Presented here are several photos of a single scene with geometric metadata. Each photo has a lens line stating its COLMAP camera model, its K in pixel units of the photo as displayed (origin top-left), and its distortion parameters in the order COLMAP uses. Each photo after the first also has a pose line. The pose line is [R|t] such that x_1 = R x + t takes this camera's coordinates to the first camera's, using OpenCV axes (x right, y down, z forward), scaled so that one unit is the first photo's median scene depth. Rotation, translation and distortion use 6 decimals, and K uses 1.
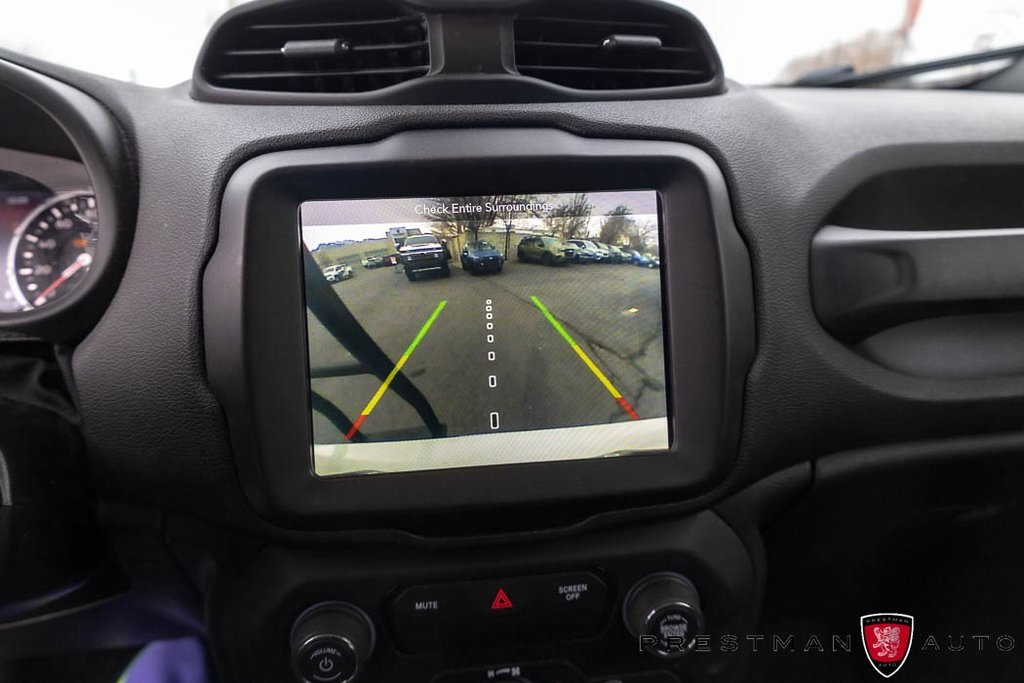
lens RADIAL K [[667.9, 0, 522.2], [0, 667.9, 318.5], [0, 0, 1]] dist [0.014271, -0.004306]
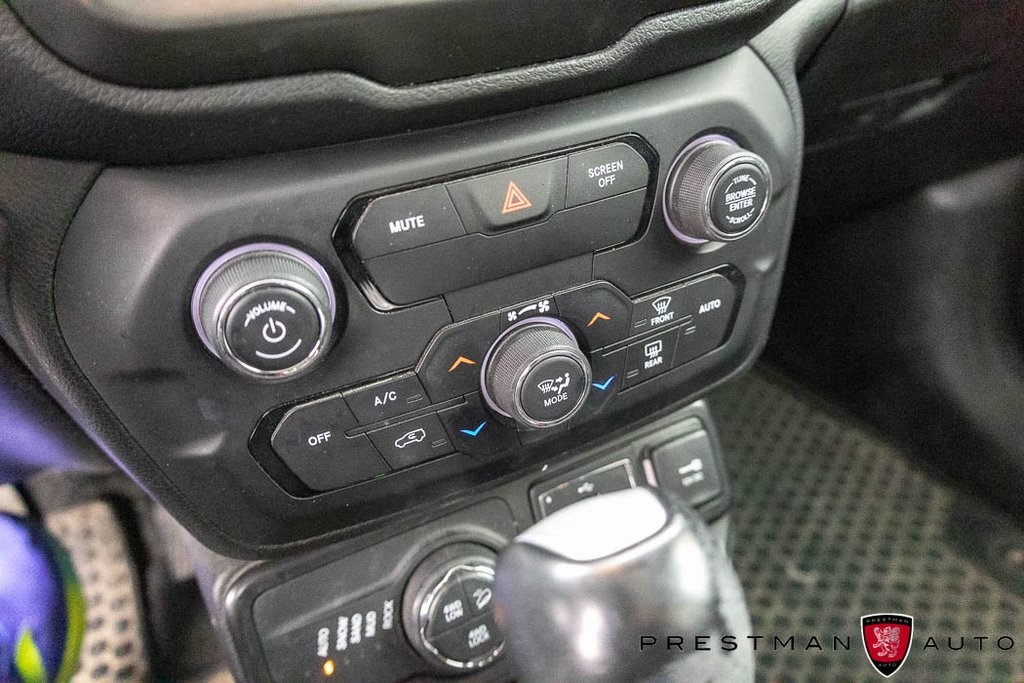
lens RADIAL K [[667.9, 0, 496.9], [0, 667.9, 329.0], [0, 0, 1]] dist [0.014271, -0.004306]
pose [[0.945115, -0.223991, 0.237878, -0.233577], [0.169858, 0.958751, 0.227915, 0.391303], [-0.279117, -0.175001, 0.944176, 0.358521]]
